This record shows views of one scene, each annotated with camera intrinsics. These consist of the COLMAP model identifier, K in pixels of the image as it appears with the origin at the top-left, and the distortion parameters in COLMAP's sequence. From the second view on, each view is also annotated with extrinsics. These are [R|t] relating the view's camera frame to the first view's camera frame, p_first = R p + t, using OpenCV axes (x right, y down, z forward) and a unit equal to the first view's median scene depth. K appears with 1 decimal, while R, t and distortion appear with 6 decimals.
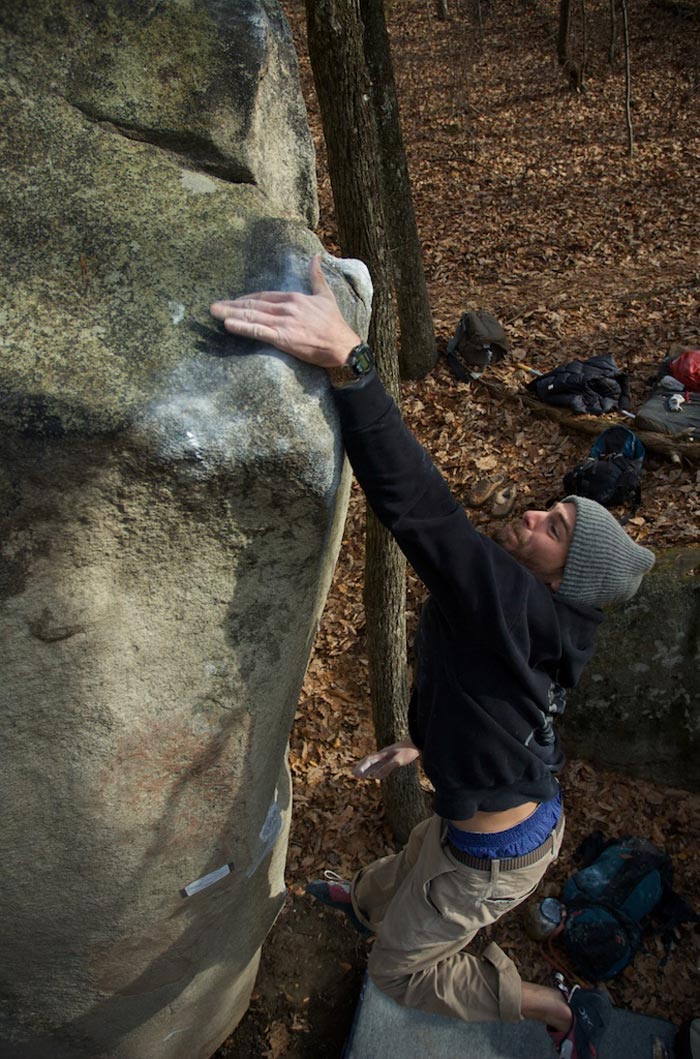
lens RADIAL K [[808.5, 0, 353.6], [0, 808.5, 545.1], [0, 0, 1]] dist [-0.169341, 0.148616]
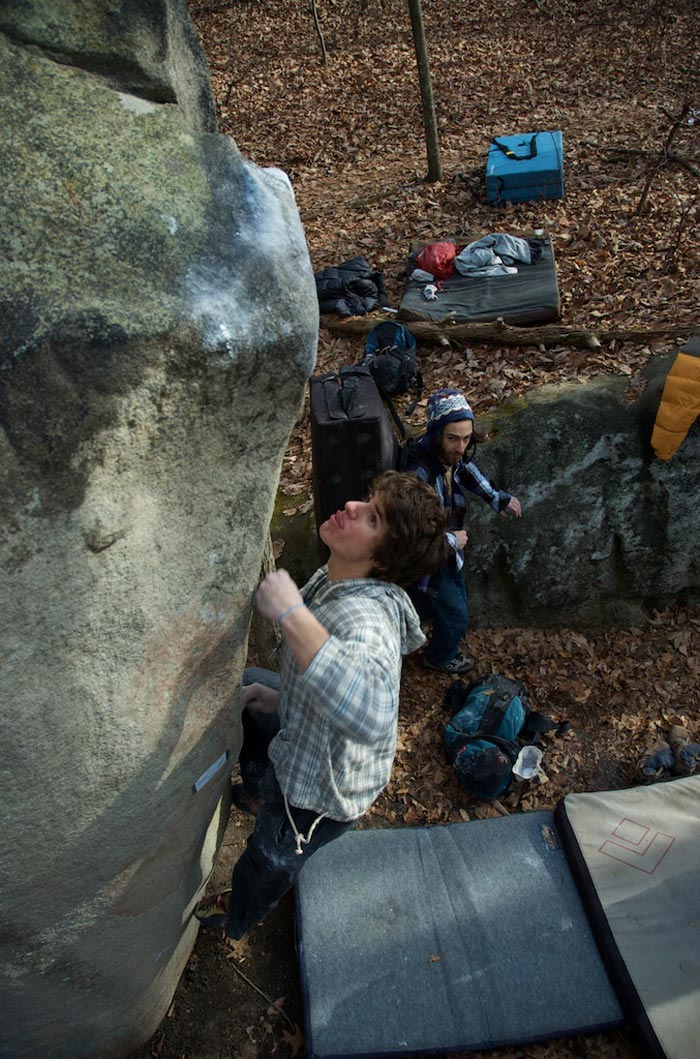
lens RADIAL K [[808.5, 0, 353.6], [0, 808.5, 545.1], [0, 0, 1]] dist [-0.169341, 0.148616]
pose [[0.931444, -0.224788, 0.286150, -0.342225], [0.200420, 0.973267, 0.112174, 0.058199], [-0.303716, -0.047134, 0.951596, -0.112206]]
